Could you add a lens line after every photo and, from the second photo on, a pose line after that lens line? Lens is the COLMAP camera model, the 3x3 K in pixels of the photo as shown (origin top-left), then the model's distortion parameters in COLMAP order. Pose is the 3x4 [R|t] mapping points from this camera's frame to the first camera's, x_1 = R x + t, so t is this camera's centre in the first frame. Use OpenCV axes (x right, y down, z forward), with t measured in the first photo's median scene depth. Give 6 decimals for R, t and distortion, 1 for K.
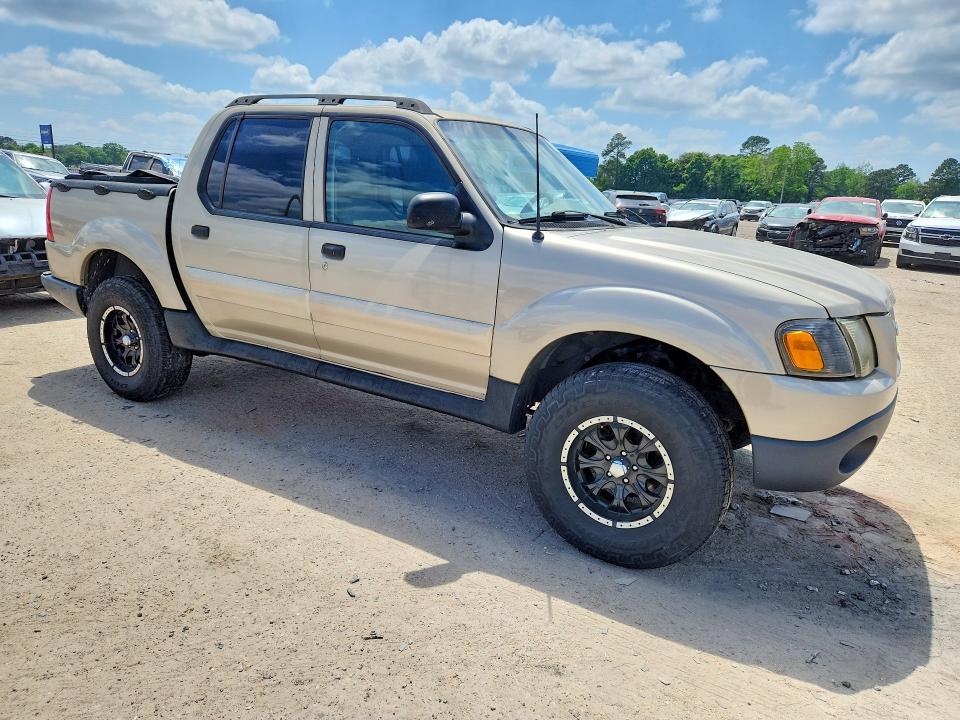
lens RADIAL K [[729.4, 0, 480.0], [0, 729.4, 360.0], [0, 0, 1]] dist [0.040636, -0.000936]
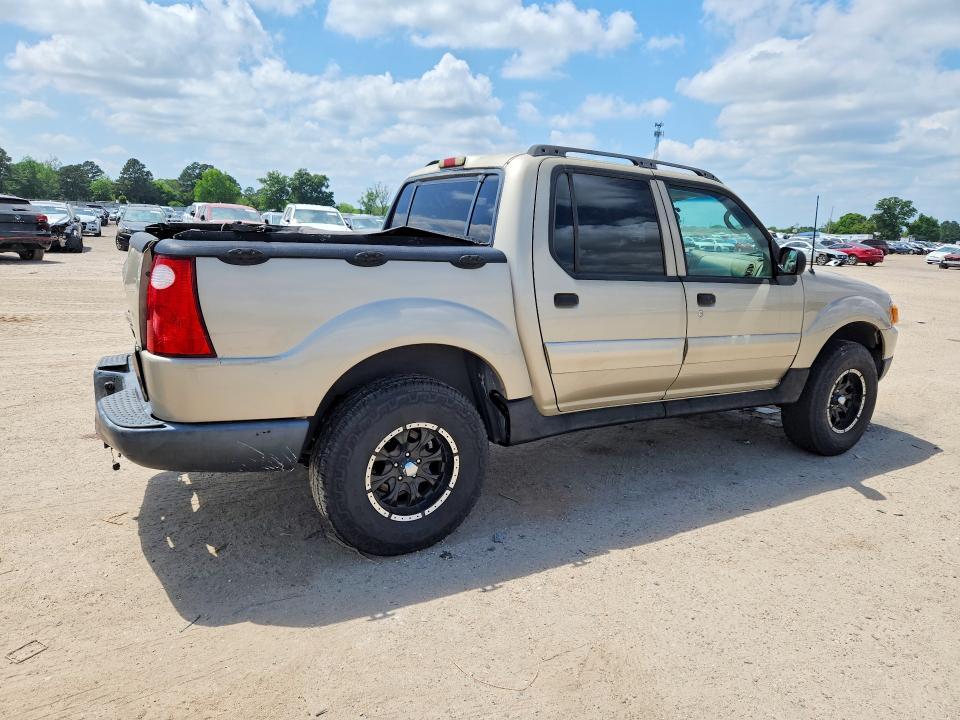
lens RADIAL K [[705.2, 0, 475.6], [0, 705.2, 363.2], [0, 0, 1]] dist [-0.000696, -0.006368]
pose [[0.407546, -0.208590, 0.889042, -1.008222], [0.178632, 0.972964, 0.146394, -0.207609], [-0.895543, 0.099149, 0.433789, 0.631941]]
